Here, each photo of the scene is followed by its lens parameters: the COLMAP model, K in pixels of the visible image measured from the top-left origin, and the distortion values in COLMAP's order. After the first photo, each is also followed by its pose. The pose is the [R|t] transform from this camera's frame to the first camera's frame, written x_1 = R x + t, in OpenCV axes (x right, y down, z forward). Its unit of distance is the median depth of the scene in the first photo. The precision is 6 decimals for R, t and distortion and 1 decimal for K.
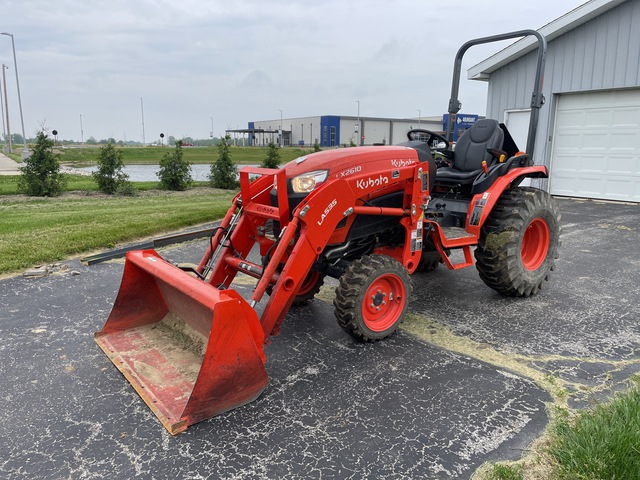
lens RADIAL K [[495.5, 0, 321.9], [0, 495.5, 234.4], [0, 0, 1]] dist [0.039218, -0.023582]
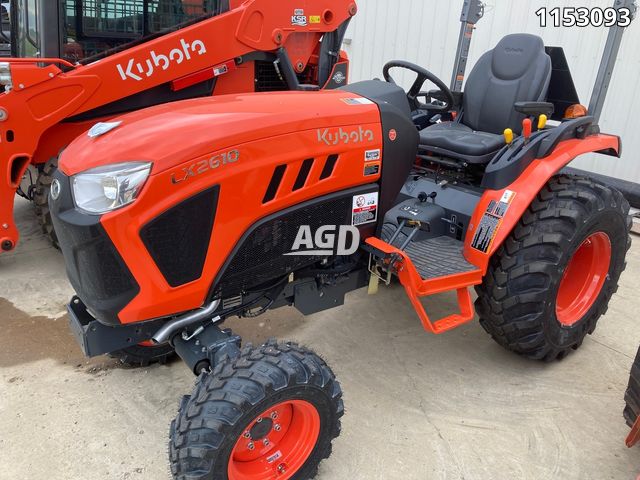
lens RADIAL K [[495.5, 0, 321.3], [0, 495.5, 238.8], [0, 0, 1]] dist [0.039218, -0.023582]
pose [[0.998139, 0.045878, -0.040182, 0.167743], [-0.037679, 0.981977, 0.185206, -0.134476], [0.047955, -0.183347, 0.981878, 0.497470]]
